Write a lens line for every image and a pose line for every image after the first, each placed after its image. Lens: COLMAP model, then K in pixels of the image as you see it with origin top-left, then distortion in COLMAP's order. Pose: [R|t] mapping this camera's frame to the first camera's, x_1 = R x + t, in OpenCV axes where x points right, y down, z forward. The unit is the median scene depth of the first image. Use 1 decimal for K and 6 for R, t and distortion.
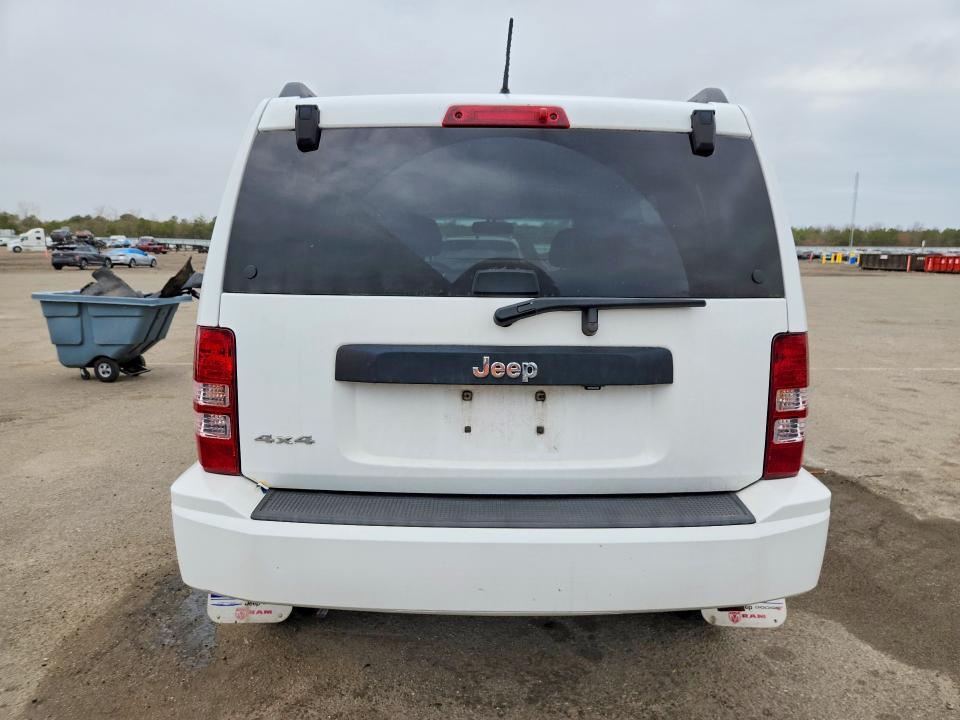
lens RADIAL K [[714.4, 0, 480.0], [0, 714.4, 360.0], [0, 0, 1]] dist [-0.001885, -0.001932]
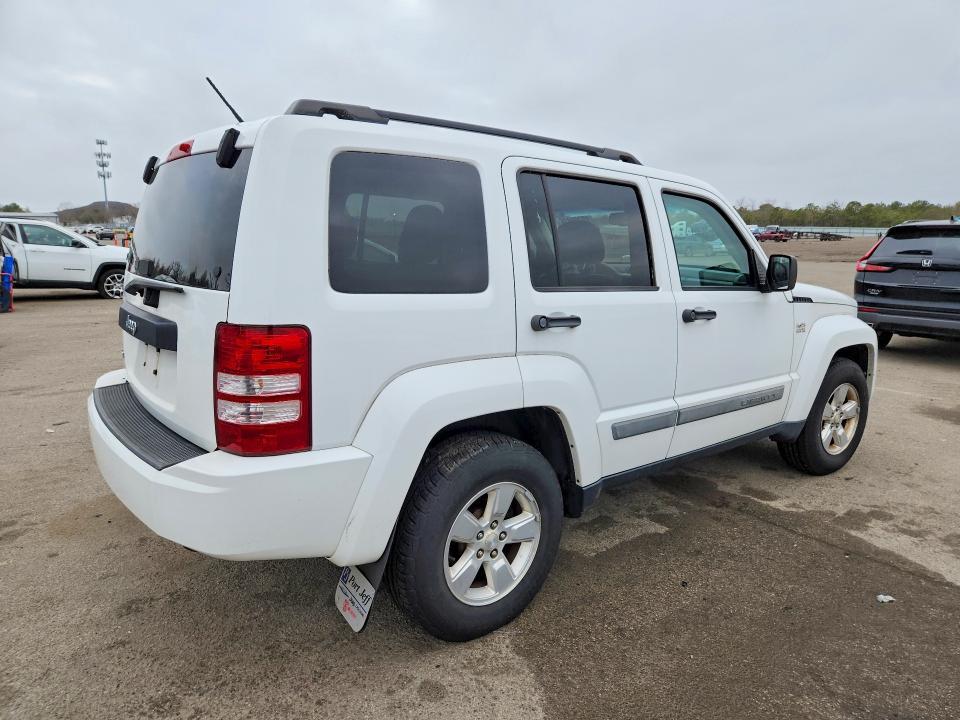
lens RADIAL K [[714.4, 0, 480.0], [0, 714.4, 360.0], [0, 0, 1]] dist [-0.001885, -0.001932]
pose [[0.548423, 0.129950, -0.826042, 0.182218], [-0.114662, 0.990206, 0.079649, -0.013465], [0.828303, 0.051034, 0.557952, 0.082713]]
